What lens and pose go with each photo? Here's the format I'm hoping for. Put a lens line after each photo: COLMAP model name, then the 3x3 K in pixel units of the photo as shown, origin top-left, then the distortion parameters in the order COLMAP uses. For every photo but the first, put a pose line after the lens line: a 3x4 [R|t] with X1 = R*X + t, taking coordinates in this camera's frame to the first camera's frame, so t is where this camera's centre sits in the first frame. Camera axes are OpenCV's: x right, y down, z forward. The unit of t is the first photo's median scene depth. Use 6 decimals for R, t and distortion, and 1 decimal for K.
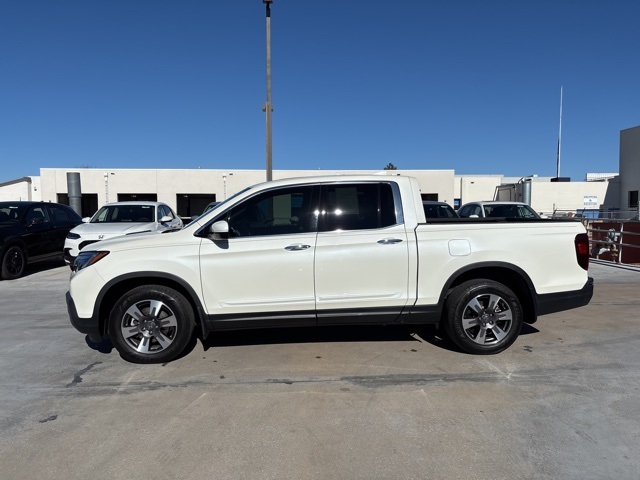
lens RADIAL K [[482.7, 0, 317.0], [0, 482.7, 236.7], [0, 0, 1]] dist [0.036939, -0.029080]
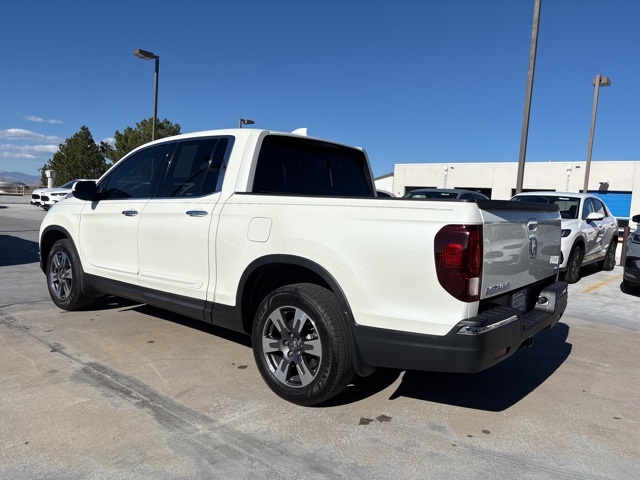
lens RADIAL K [[482.7, 0, 323.3], [0, 482.7, 240.8], [0, 0, 1]] dist [0.036939, -0.029080]
pose [[0.721480, 0.097425, -0.685547, 0.851145], [-0.089322, 0.994875, 0.047381, -0.001135], [0.686650, 0.027050, 0.726485, 0.600226]]
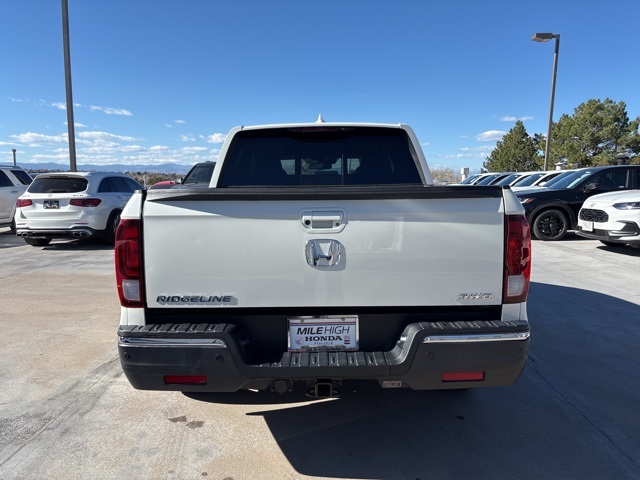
lens RADIAL K [[482.7, 0, 319.3], [0, 482.7, 244.1], [0, 0, 1]] dist [0.036939, -0.029080]
pose [[-0.082735, 0.131010, -0.987923, 1.048112], [-0.049218, 0.989575, 0.135350, -0.056227], [0.995356, 0.059821, -0.075424, 1.316228]]
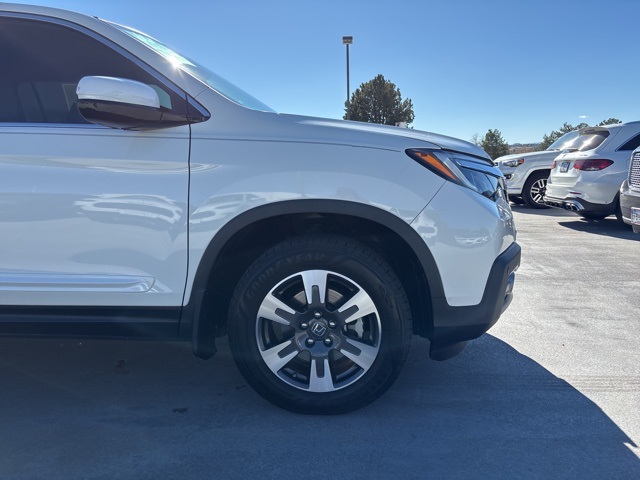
lens RADIAL K [[482.7, 0, 322.6], [0, 482.7, 243.7], [0, 0, 1]] dist [0.036939, -0.029080]
pose [[-0.988807, 0.005172, 0.149111, -0.449313], [0.036573, 0.977312, 0.208624, -0.005668], [-0.144649, 0.211742, -0.966562, 1.829033]]
